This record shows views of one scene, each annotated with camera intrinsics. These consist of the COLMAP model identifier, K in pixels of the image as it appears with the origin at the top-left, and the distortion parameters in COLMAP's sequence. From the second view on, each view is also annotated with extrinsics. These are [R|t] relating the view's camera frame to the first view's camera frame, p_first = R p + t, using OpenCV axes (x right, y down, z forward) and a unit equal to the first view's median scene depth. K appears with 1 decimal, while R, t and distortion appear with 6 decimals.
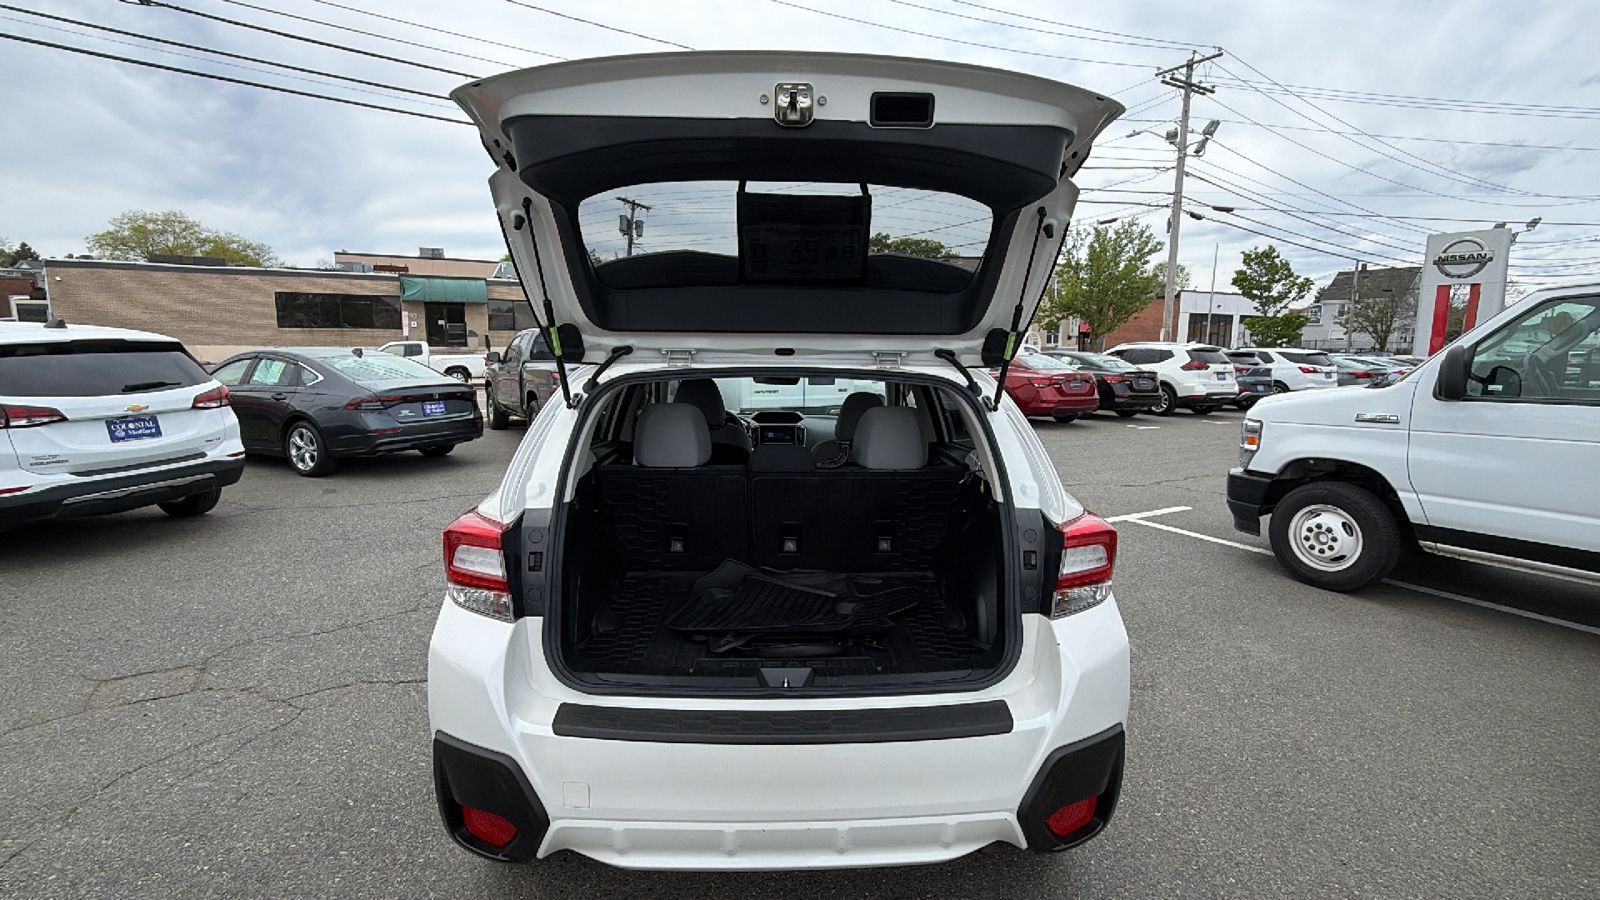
lens RADIAL K [[731.6, 0, 801.5], [0, 731.6, 452.0], [0, 0, 1]] dist [0.000653, -0.000530]
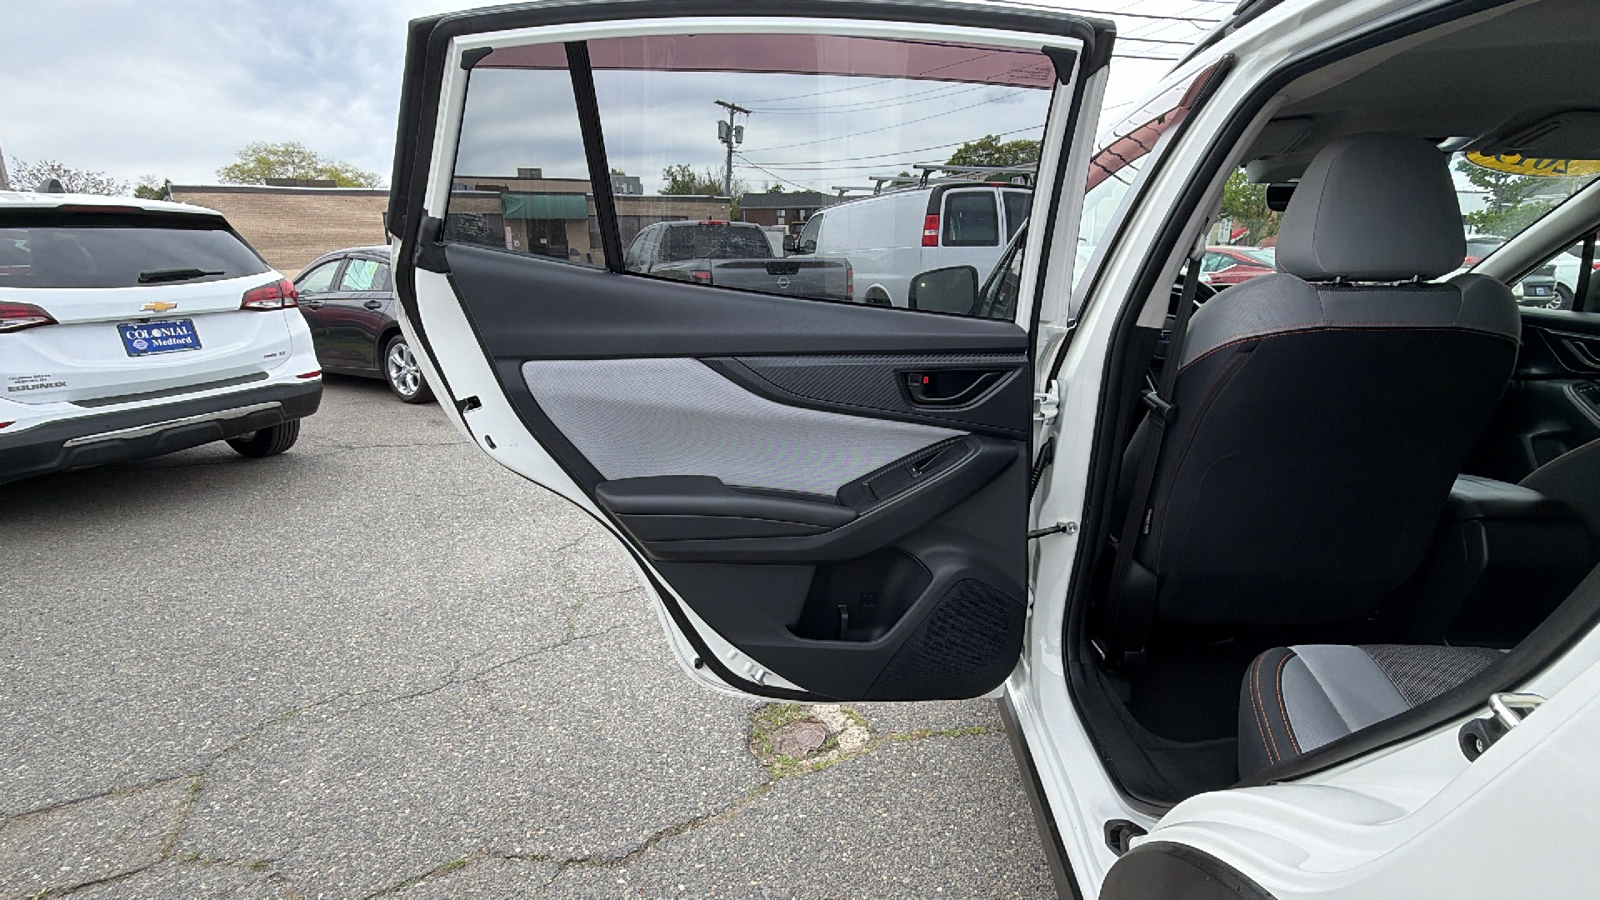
lens RADIAL K [[731.6, 0, 800.3], [0, 731.6, 452.6], [0, 0, 1]] dist [0.000653, -0.000530]
pose [[0.992446, 0.011729, -0.122121, -0.109345], [0.001165, 0.994474, 0.104981, 0.002304], [0.122677, -0.104330, 0.986948, 0.184570]]
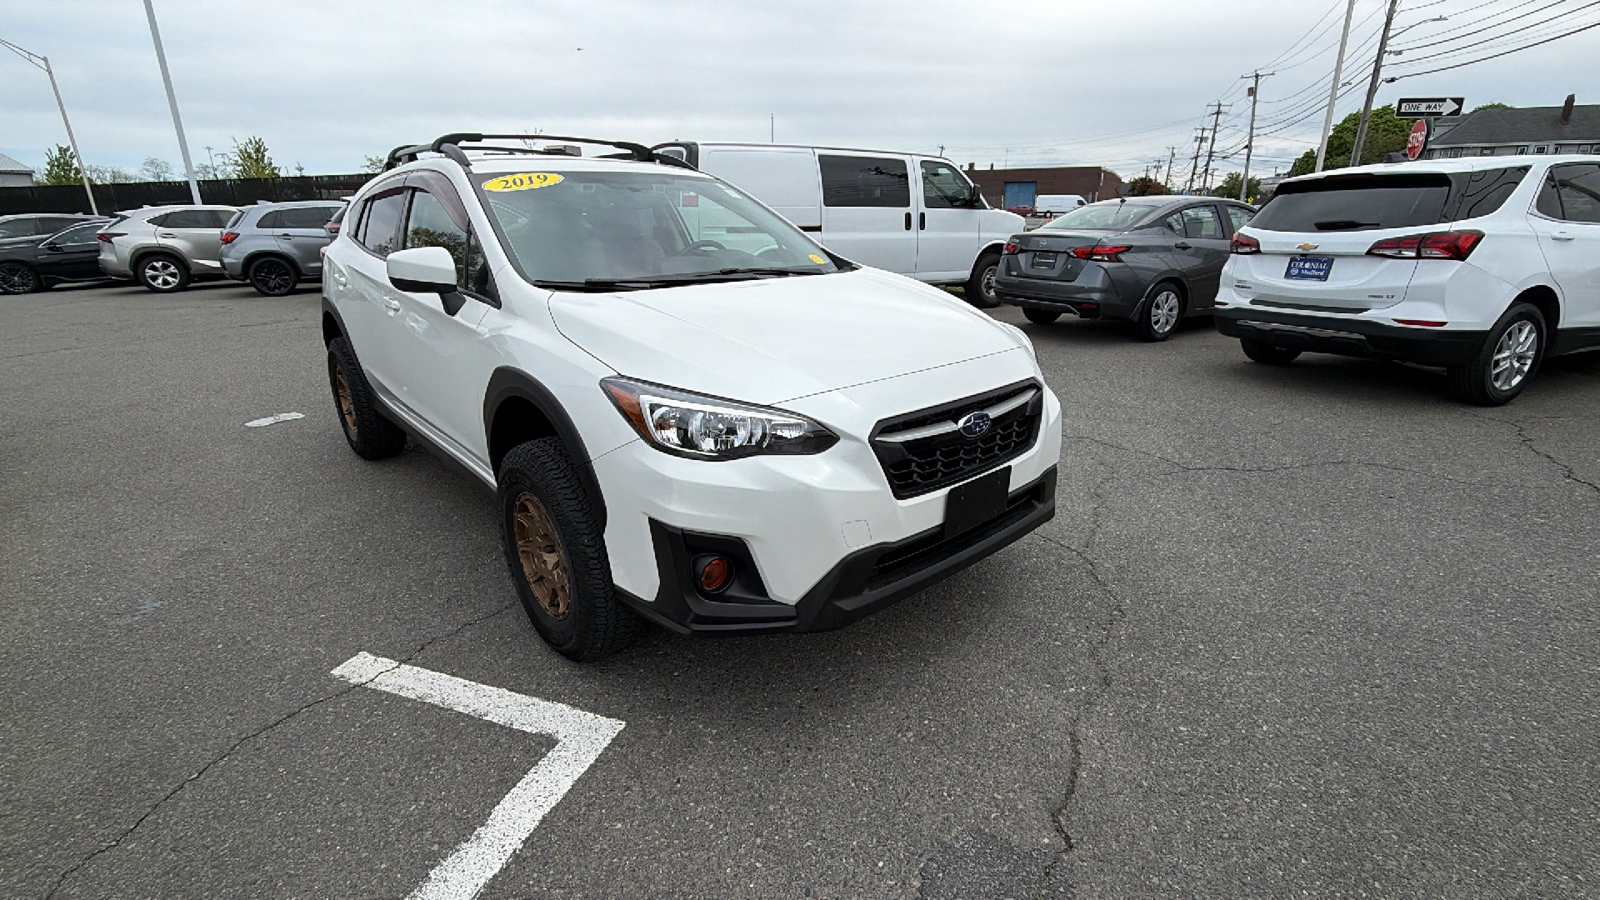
lens RADIAL K [[731.6, 0, 803.1], [0, 731.6, 446.2], [0, 0, 1]] dist [0.000653, -0.000530]
pose [[-0.771194, 0.193909, -0.606349, 0.128191], [-0.093452, 0.907677, 0.409132, -0.075483], [0.629704, 0.372184, -0.681874, 0.650666]]
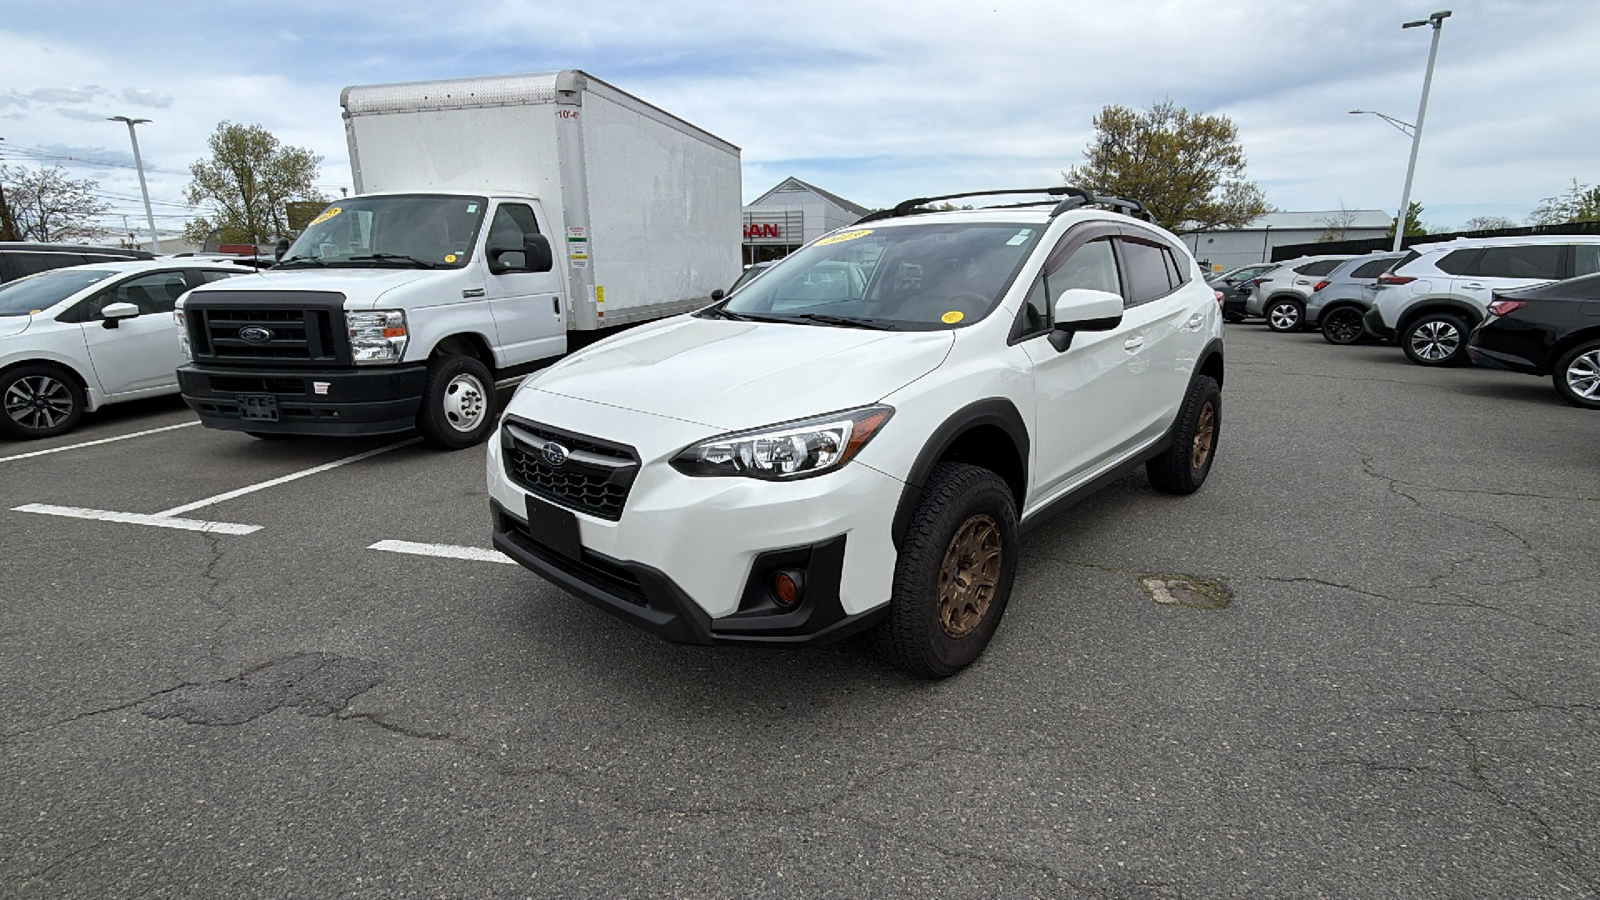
lens RADIAL K [[731.6, 0, 799.6], [0, 731.6, 447.4], [0, 0, 1]] dist [0.000653, -0.000530]
pose [[-0.705744, -0.174979, 0.686518, -0.208617], [0.103252, 0.933270, 0.344014, -0.072308], [-0.700902, 0.313670, -0.640583, 0.629966]]
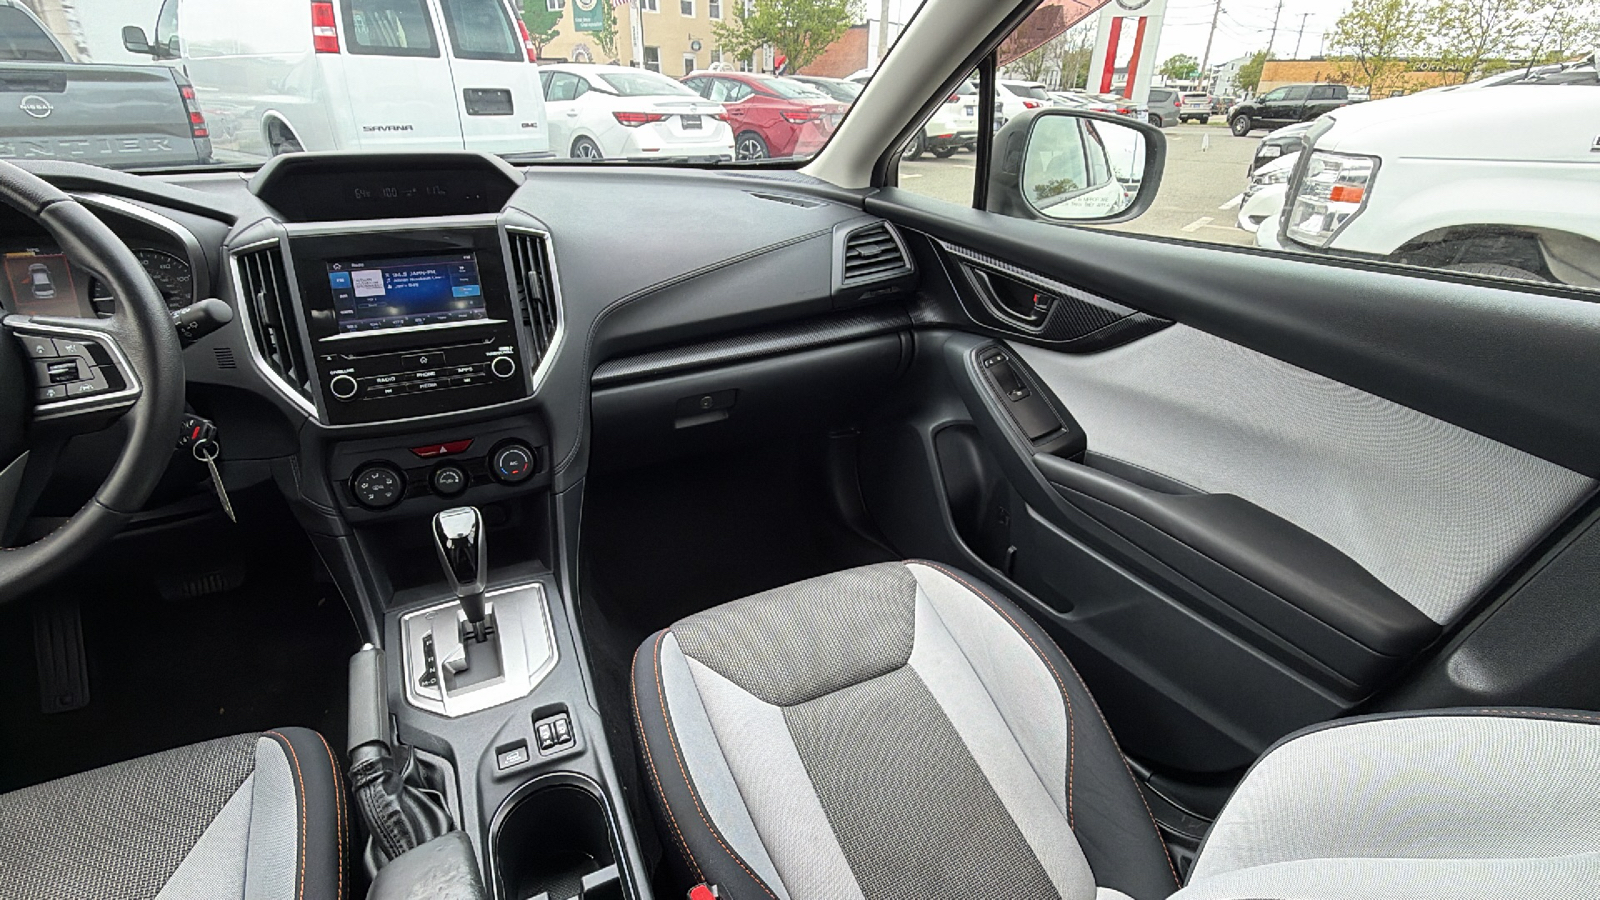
lens RADIAL K [[731.6, 0, 800.2], [0, 731.6, 451.1], [0, 0, 1]] dist [0.000653, -0.000530]
pose [[0.915145, -0.170029, 0.365513, -0.006247], [0.046957, 0.945488, 0.322253, -0.014980], [-0.400381, -0.277744, 0.873243, 0.302992]]
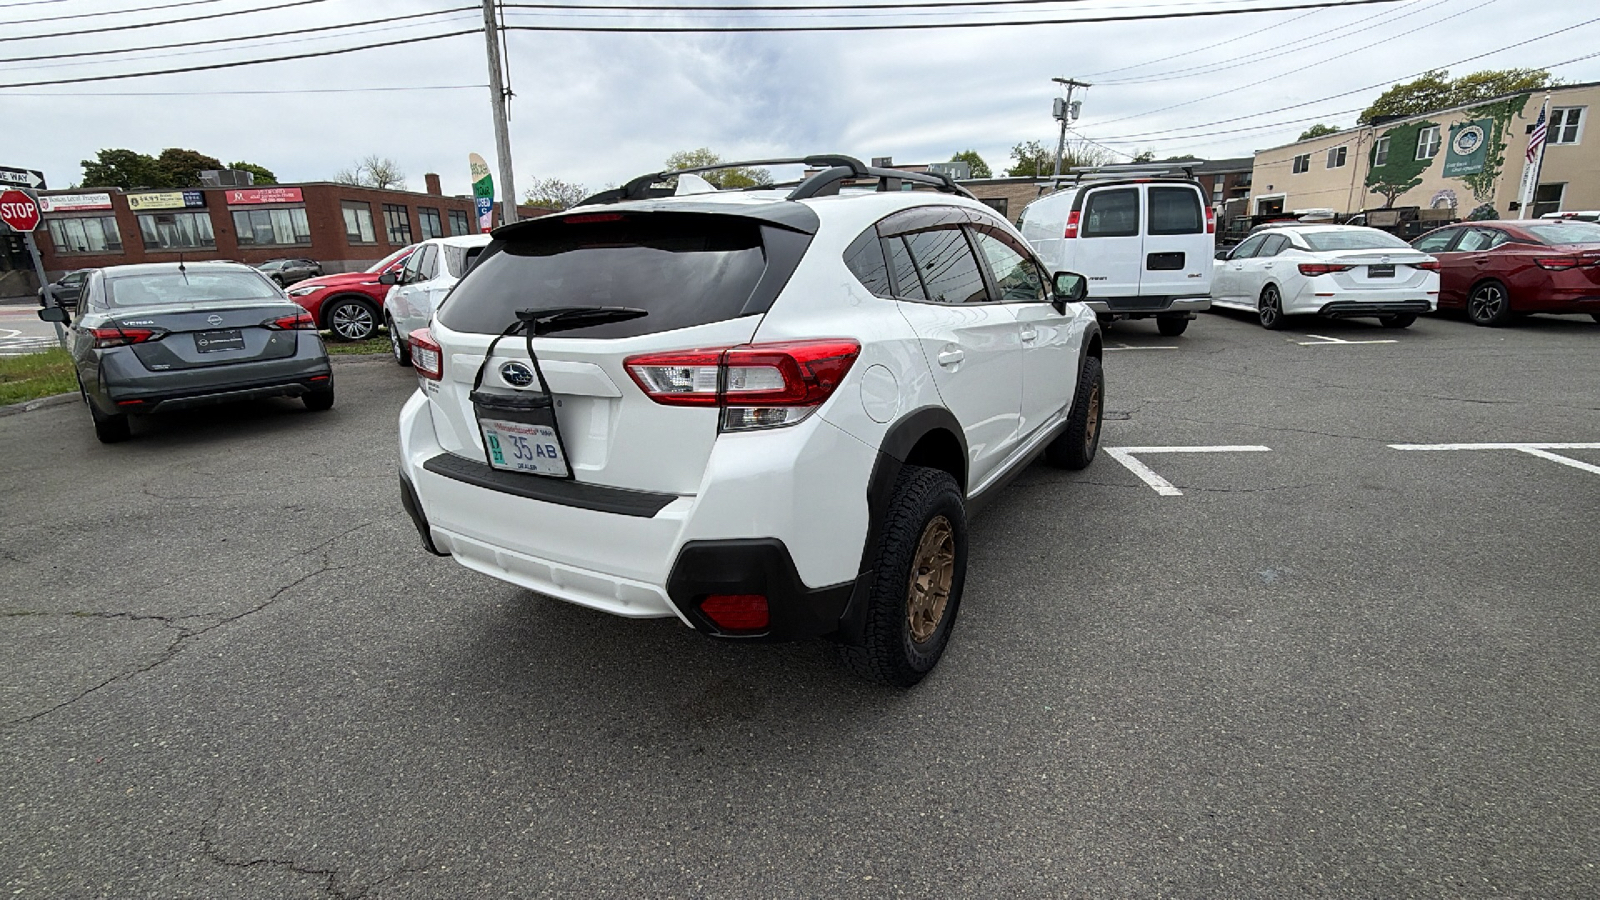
lens RADIAL K [[731.6, 0, 800.6], [0, 731.6, 451.6], [0, 0, 1]] dist [0.000653, -0.000530]
pose [[0.833278, 0.111385, -0.541517, 0.158876], [-0.041032, 0.989253, 0.140340, 0.015717], [0.551329, -0.094723, 0.828893, 0.026022]]
